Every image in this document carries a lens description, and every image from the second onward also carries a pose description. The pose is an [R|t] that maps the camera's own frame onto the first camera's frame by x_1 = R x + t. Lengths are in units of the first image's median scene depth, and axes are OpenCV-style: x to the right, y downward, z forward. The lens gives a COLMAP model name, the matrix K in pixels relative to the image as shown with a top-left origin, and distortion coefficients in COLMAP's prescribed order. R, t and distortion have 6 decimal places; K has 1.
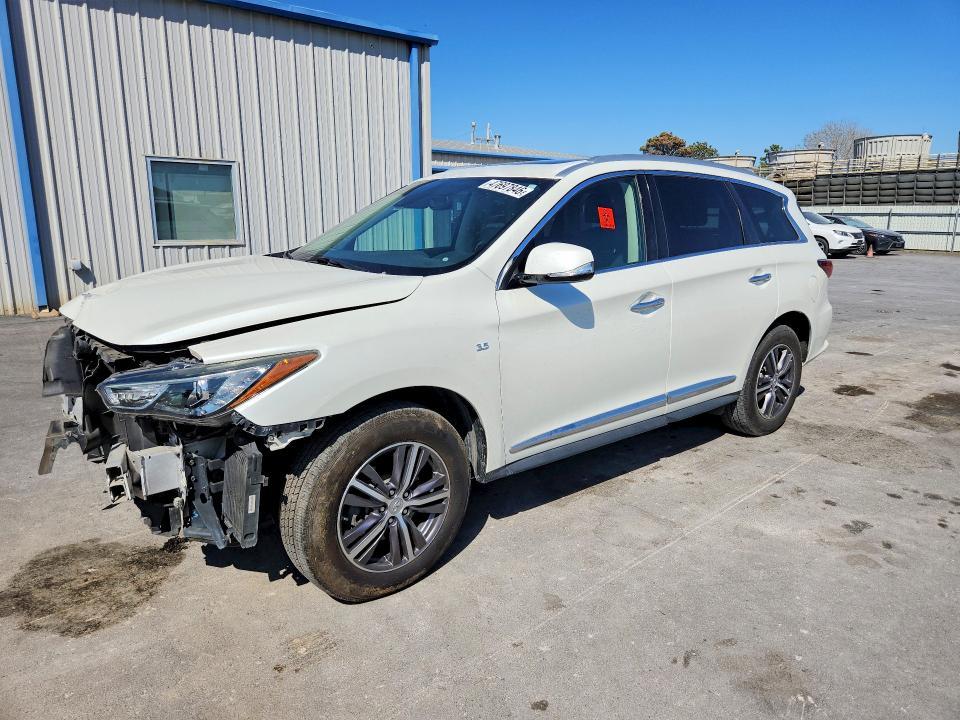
lens RADIAL K [[676.7, 0, 479.1], [0, 676.7, 360.2], [0, 0, 1]] dist [0.002627, -0.000439]
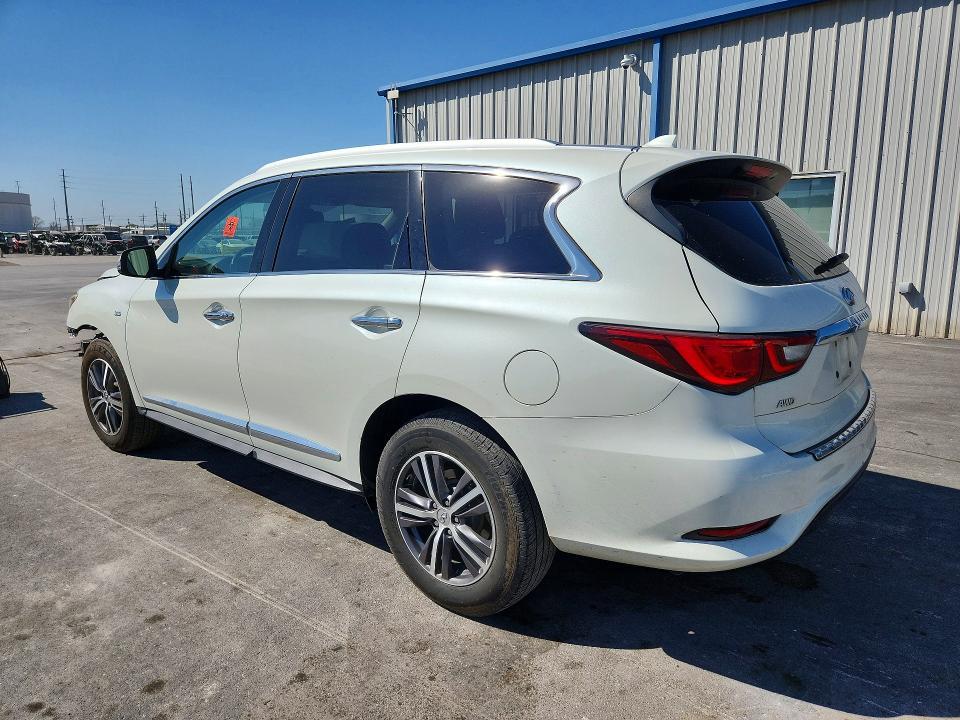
lens RADIAL K [[677.2, 0, 478.8], [0, 677.2, 358.7], [0, 0, 1]] dist [-0.000312, -0.004235]
pose [[0.166901, 0.178741, -0.969637, 1.050234], [-0.211672, 0.966997, 0.141820, -0.199041], [0.962985, 0.181575, 0.199227, 0.975680]]
